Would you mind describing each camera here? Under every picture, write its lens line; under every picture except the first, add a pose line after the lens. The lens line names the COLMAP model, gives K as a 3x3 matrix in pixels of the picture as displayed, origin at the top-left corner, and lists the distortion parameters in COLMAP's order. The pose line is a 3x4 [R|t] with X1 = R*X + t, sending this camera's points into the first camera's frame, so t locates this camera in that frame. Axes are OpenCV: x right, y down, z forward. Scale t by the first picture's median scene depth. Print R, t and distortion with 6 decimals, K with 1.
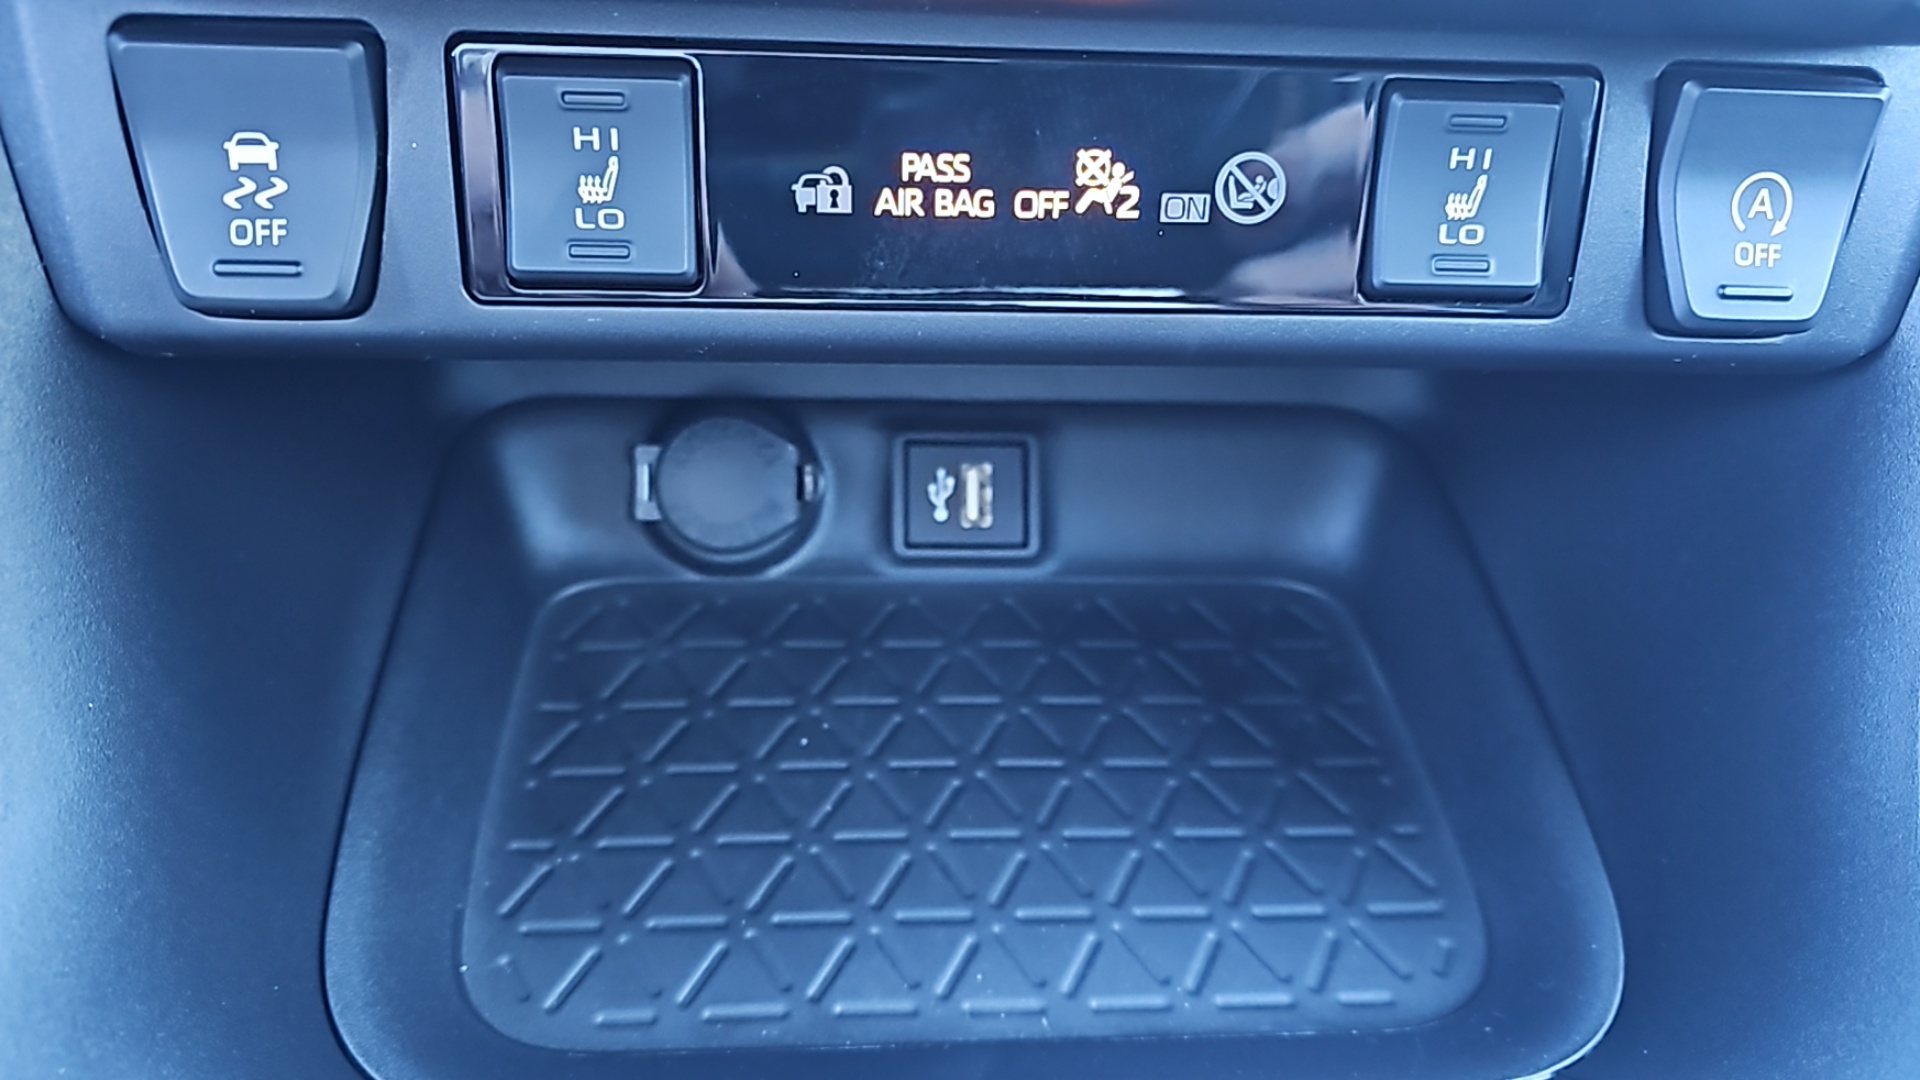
lens RADIAL K [[1493.7, 0, 945.3], [0, 1493.7, 534.2], [0, 0, 1]] dist [-0.020874, 0.007395]
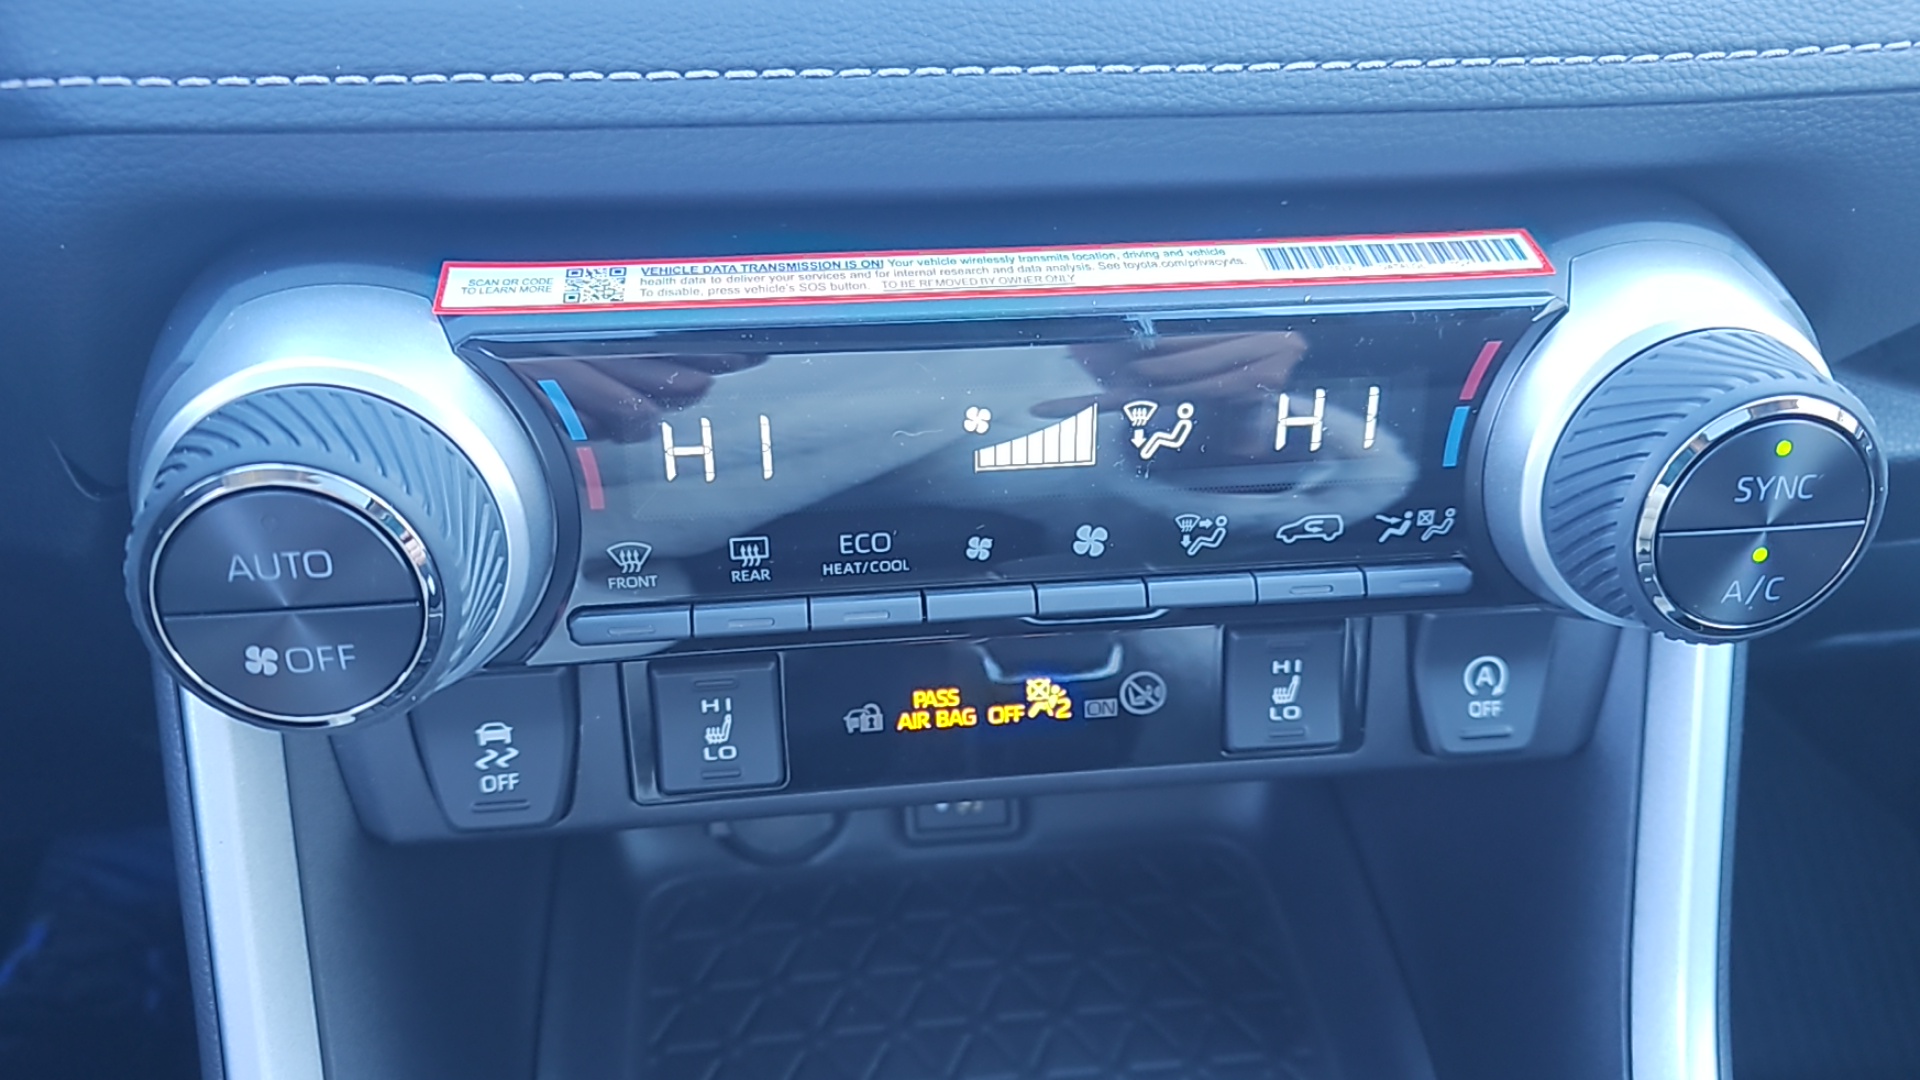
lens RADIAL K [[1481.9, 0, 951.3], [0, 1481.9, 547.2], [0, 0, 1]] dist [0.053765, -0.099790]
pose [[0.998168, -0.058042, 0.017083, -0.007863], [0.058424, 0.998032, -0.022777, -0.361542], [-0.015727, 0.023734, 0.999595, -0.519601]]
